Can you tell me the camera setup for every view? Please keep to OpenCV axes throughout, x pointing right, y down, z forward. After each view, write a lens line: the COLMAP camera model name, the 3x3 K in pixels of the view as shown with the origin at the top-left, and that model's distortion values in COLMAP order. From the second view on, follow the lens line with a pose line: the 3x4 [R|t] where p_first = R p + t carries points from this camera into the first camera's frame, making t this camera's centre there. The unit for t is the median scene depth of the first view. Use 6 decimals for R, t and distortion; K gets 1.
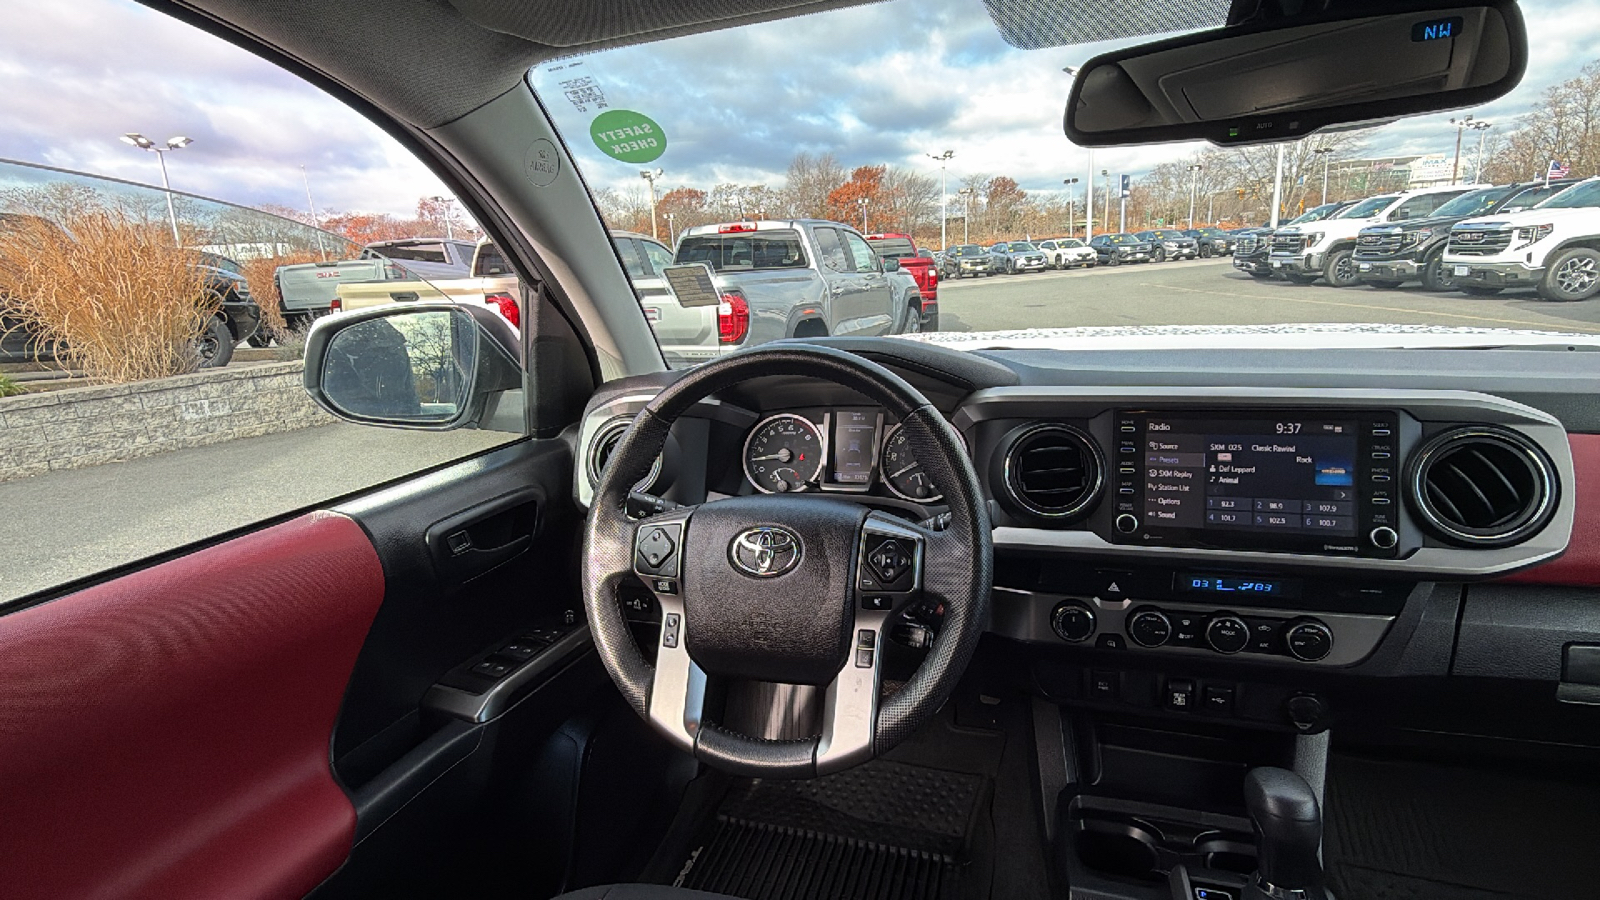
lens RADIAL K [[726.5, 0, 802.8], [0, 726.5, 451.4], [0, 0, 1]] dist [0.000352, -0.000898]
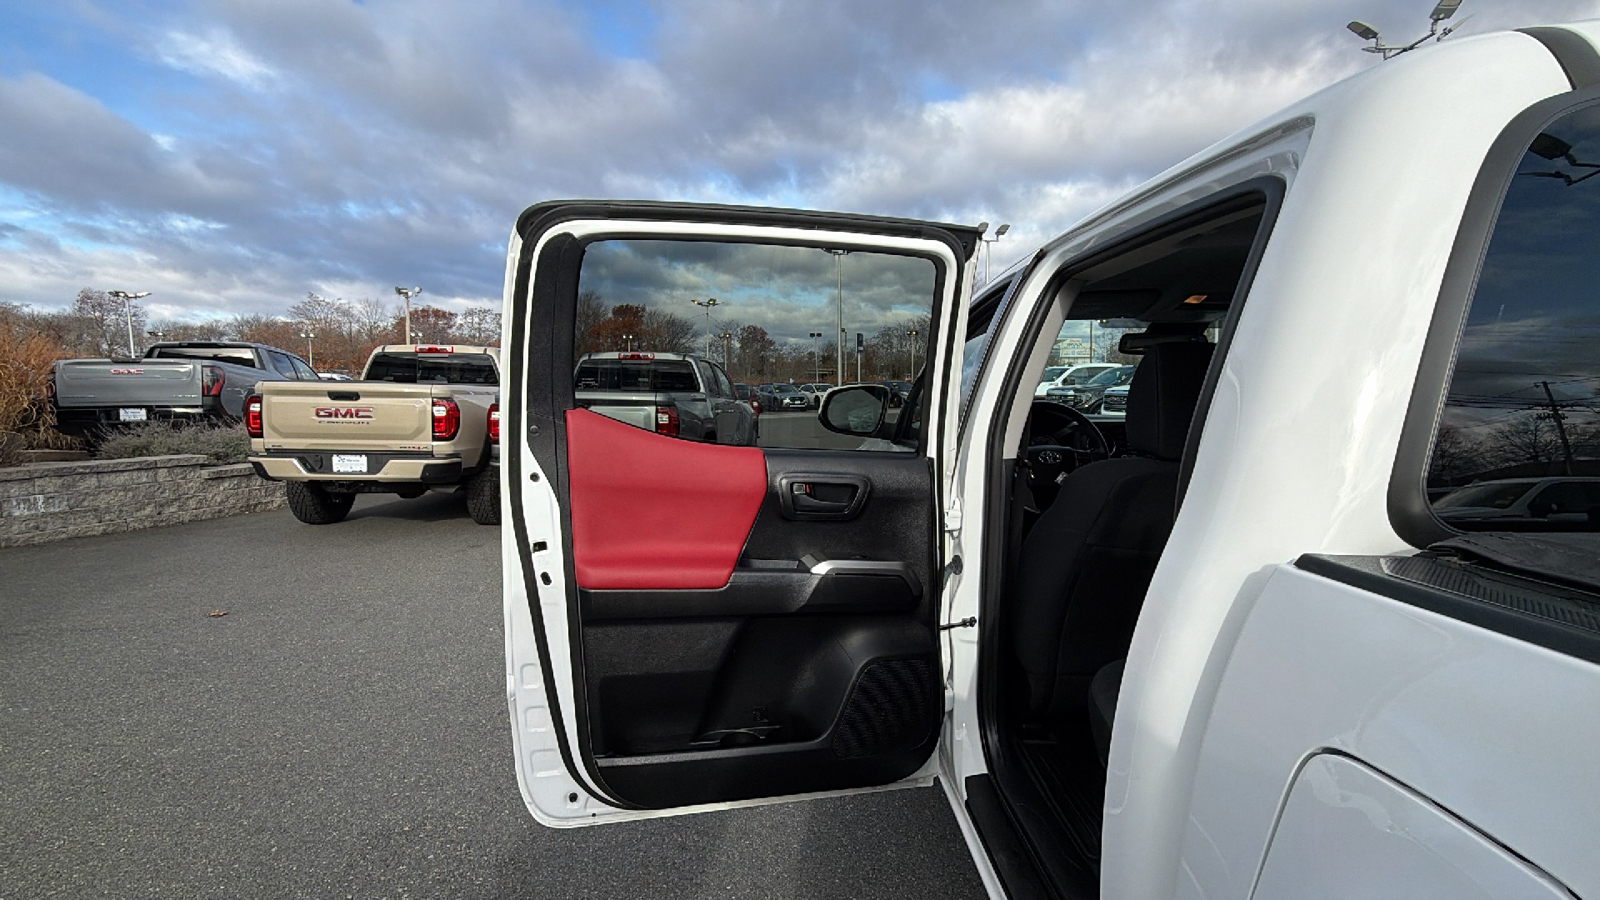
lens RADIAL K [[726.5, 0, 800.3], [0, 726.5, 450.4], [0, 0, 1]] dist [0.000352, -0.000898]
pose [[0.944831, 0.030464, 0.326139, -0.107156], [0.029282, 0.983824, -0.176727, 0.031615], [-0.326247, 0.176527, 0.928655, -0.085876]]
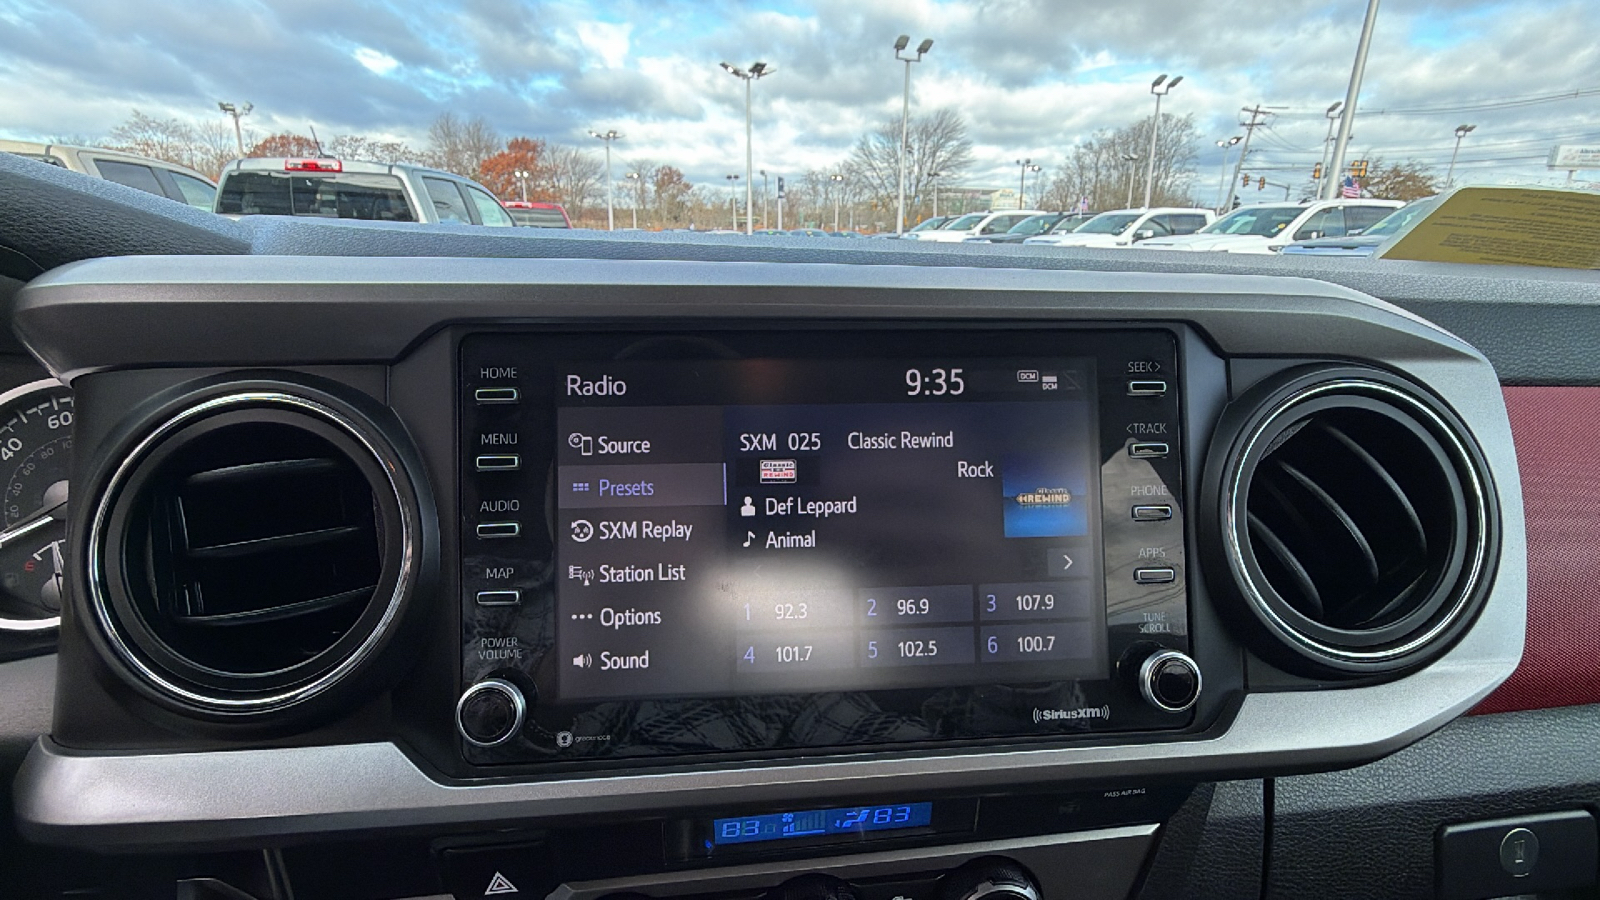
lens RADIAL K [[726.5, 0, 801.2], [0, 726.5, 454.9], [0, 0, 1]] dist [0.000352, -0.000898]
pose [[0.907621, -0.046936, 0.417158, 0.022683], [0.038427, 0.998847, 0.028778, -0.000457], [-0.418027, -0.010089, 0.908378, 0.034786]]
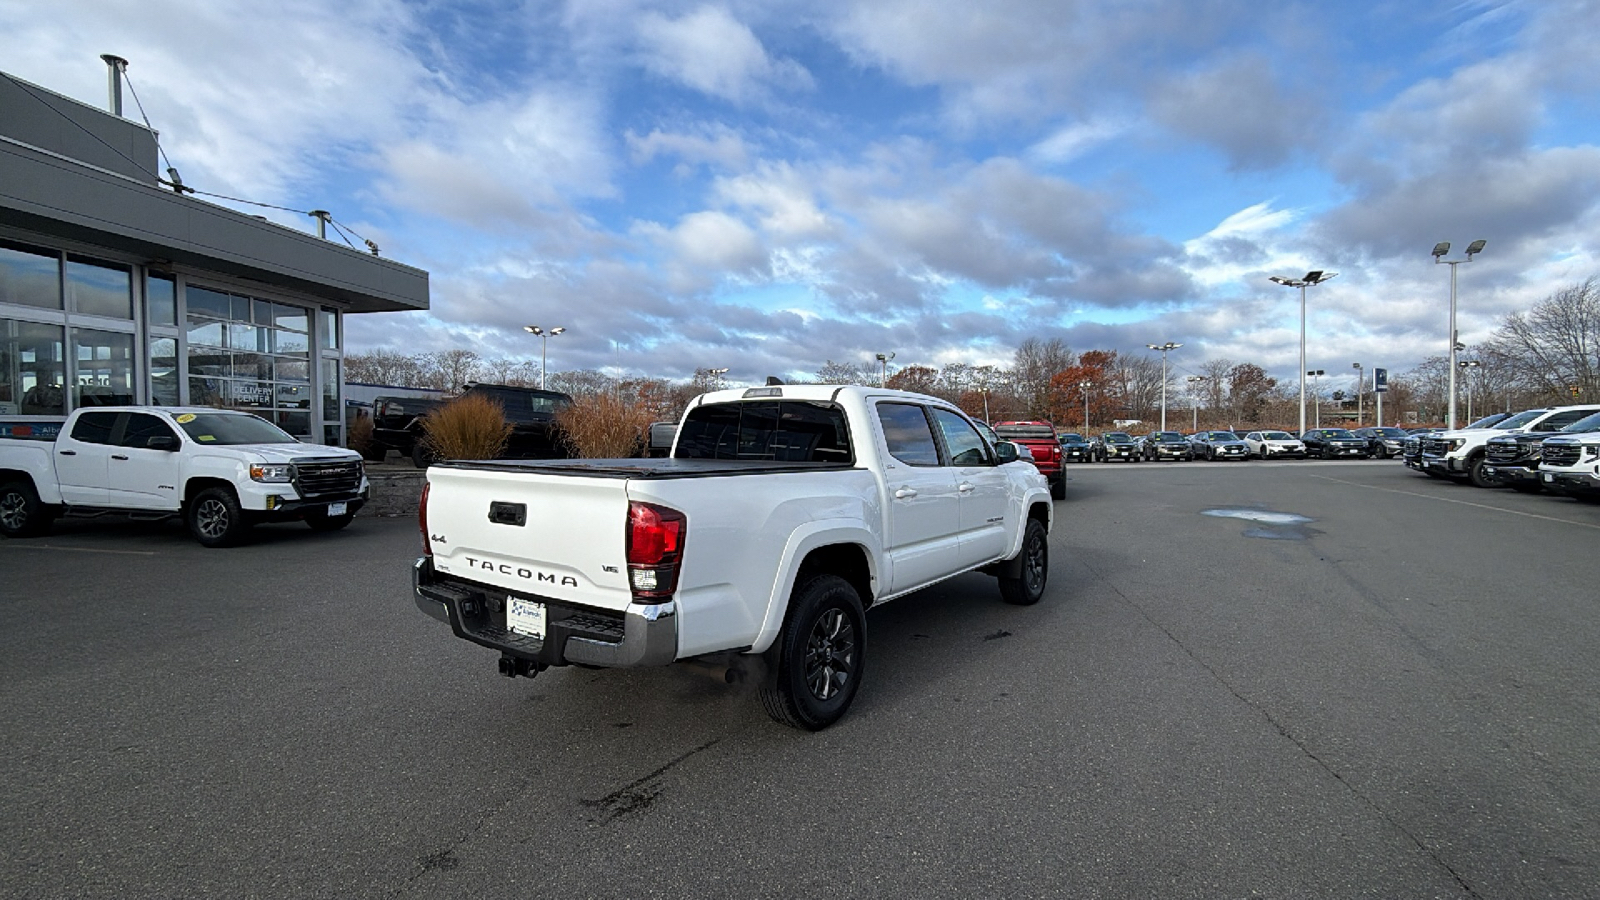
lens RADIAL K [[726.5, 0, 800.7], [0, 726.5, 452.4], [0, 0, 1]] dist [0.000352, -0.000898]
pose [[0.950801, 0.065060, -0.302894, 0.106799], [-0.131148, 0.970301, -0.203265, 0.091289], [0.280674, 0.232989, 0.931095, -0.372556]]
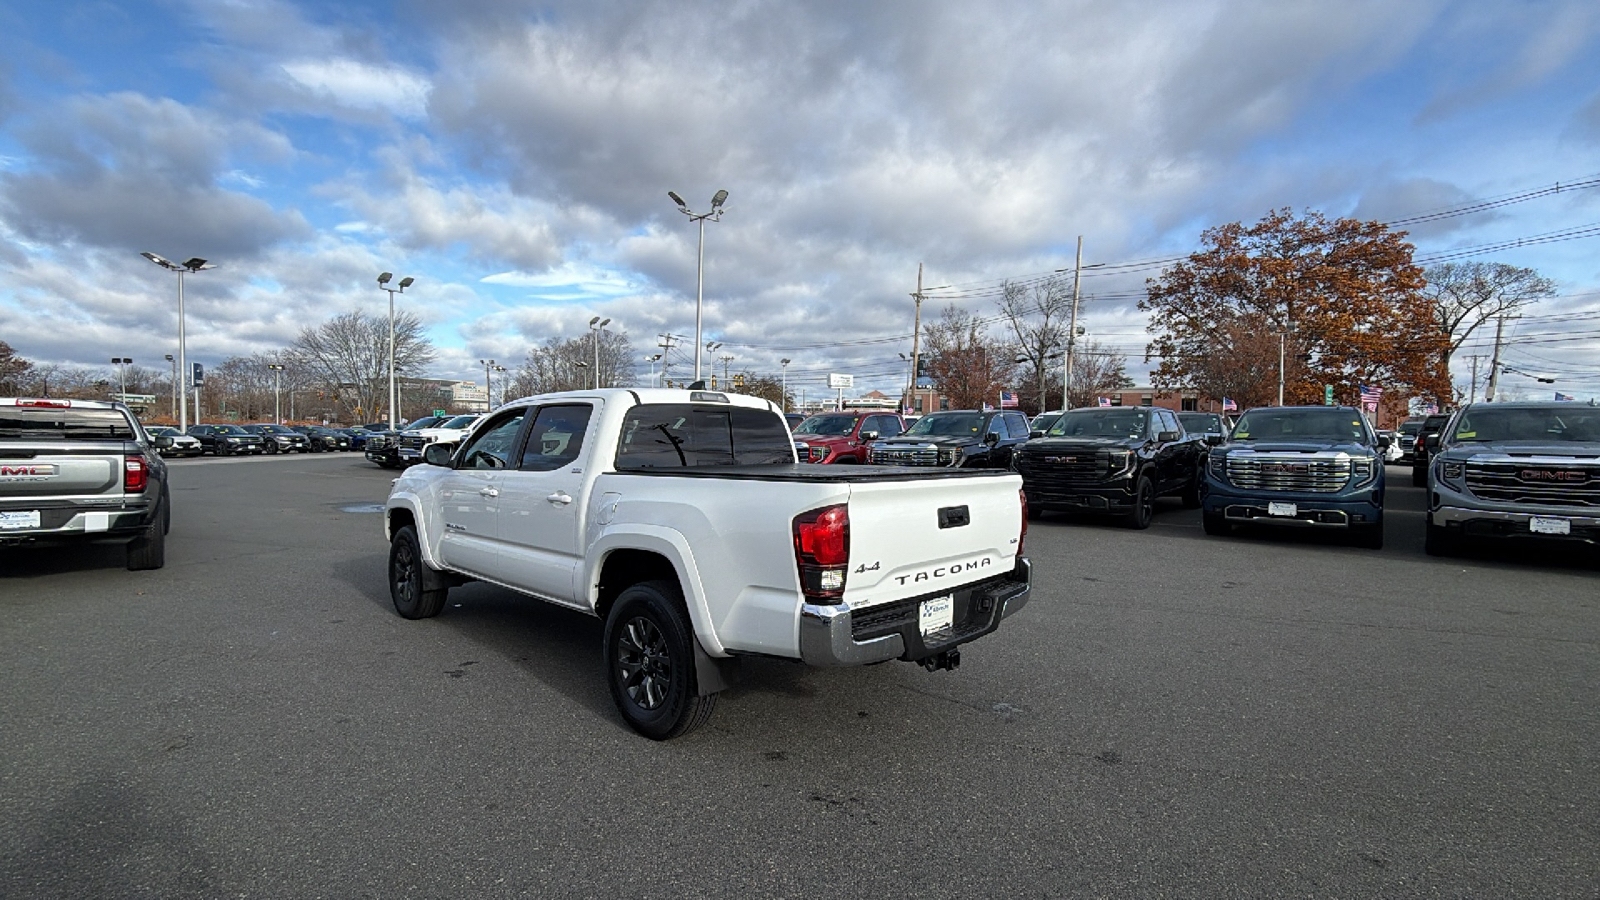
lens RADIAL K [[726.5, 0, 801.8], [0, 726.5, 447.7], [0, 0, 1]] dist [0.000352, -0.000898]
pose [[0.435906, 0.045676, 0.898832, -0.288985], [0.197883, 0.969407, -0.145230, 0.078486], [-0.877968, 0.241170, 0.413532, -0.244652]]
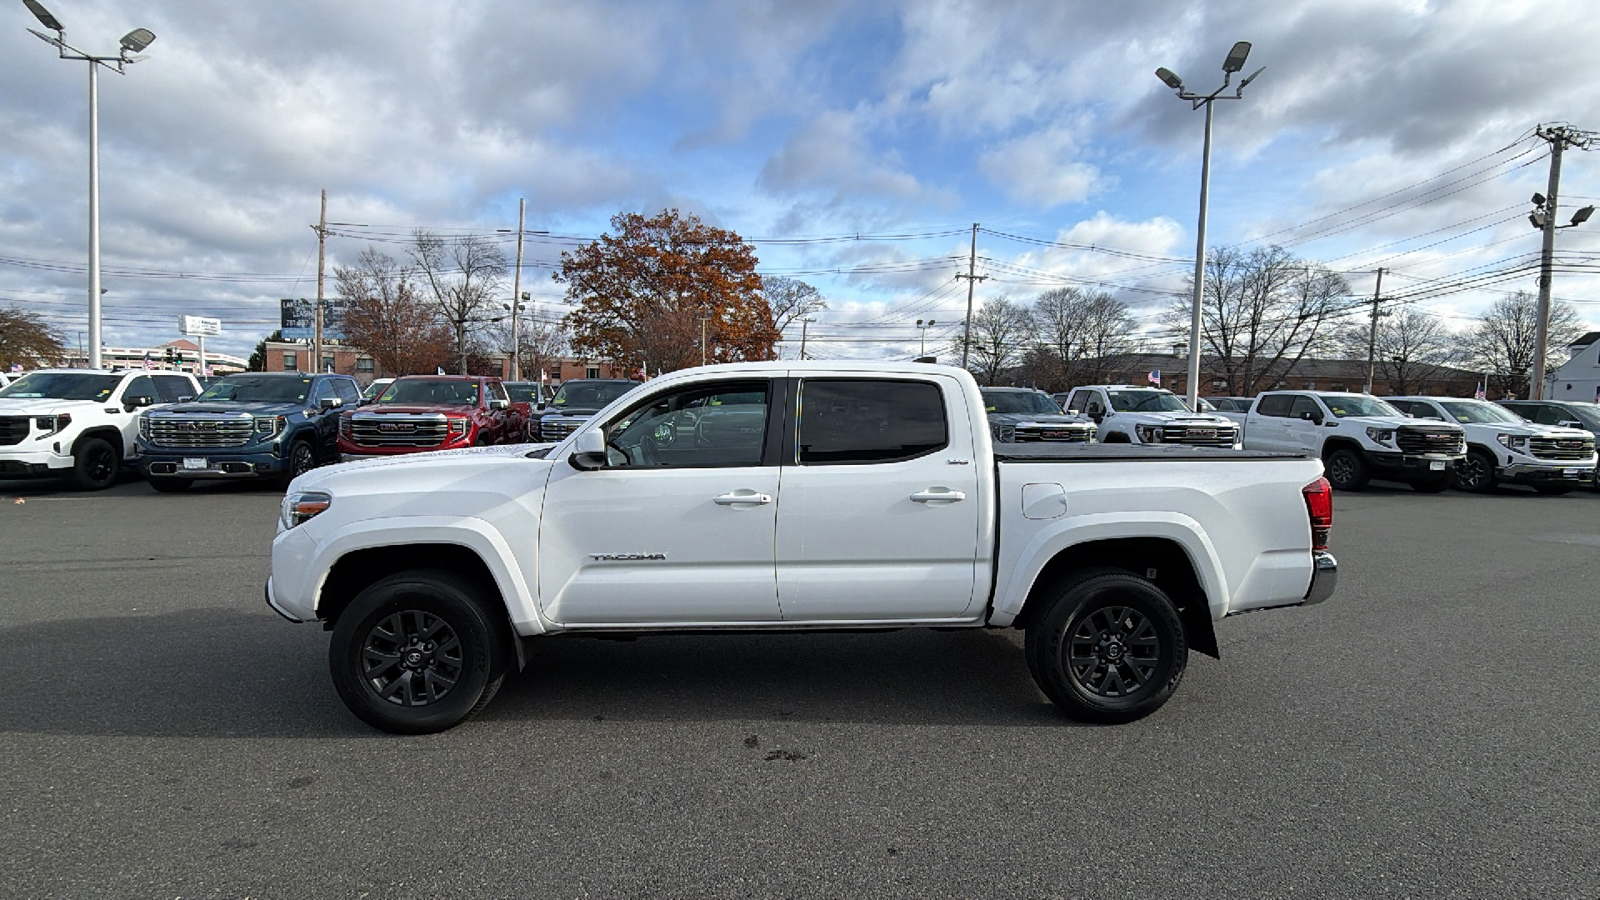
lens RADIAL K [[726.5, 0, 785.4], [0, 726.5, 452.4], [0, 0, 1]] dist [0.000352, -0.000898]
pose [[-0.336306, -0.005191, 0.941738, -0.260874], [0.245510, 0.964923, 0.092993, -0.013265], [-0.909188, 0.262481, -0.323235, 0.087218]]
